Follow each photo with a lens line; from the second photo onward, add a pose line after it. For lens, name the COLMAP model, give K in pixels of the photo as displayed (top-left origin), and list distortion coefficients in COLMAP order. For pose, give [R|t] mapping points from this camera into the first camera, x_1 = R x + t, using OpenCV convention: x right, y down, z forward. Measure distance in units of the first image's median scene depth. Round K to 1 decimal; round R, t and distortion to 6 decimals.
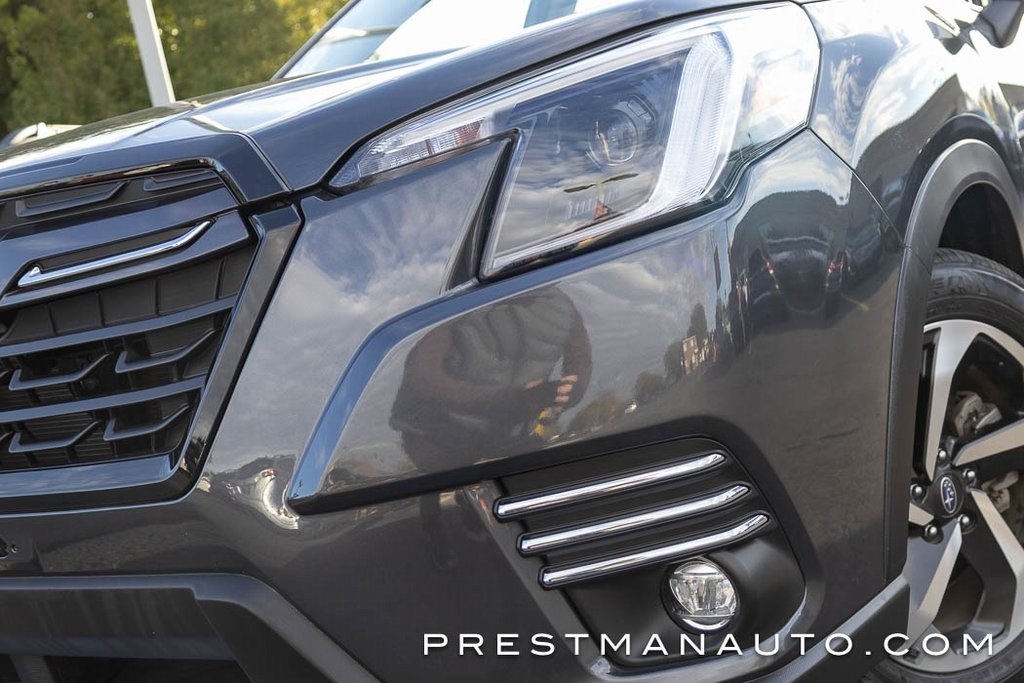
lens RADIAL K [[1204.2, 0, 512.0], [0, 1204.2, 341.5], [0, 0, 1]] dist [0.053367, 0.017366]
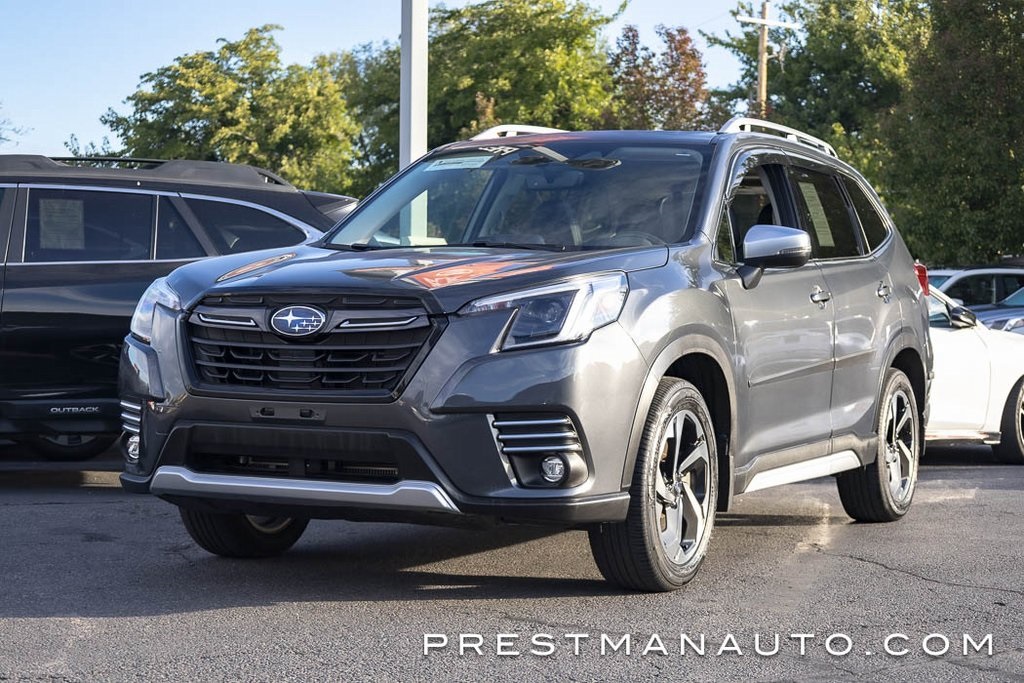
lens RADIAL K [[1818.7, 0, 512.0], [0, 1818.7, 341.5], [0, 0, 1]] dist [-0.017757, -0.024722]
pose [[0.980069, 0.184467, 0.073728, -0.342763], [-0.174001, 0.976200, -0.129452, 0.520681], [-0.095853, 0.114043, 0.988841, -3.613656]]
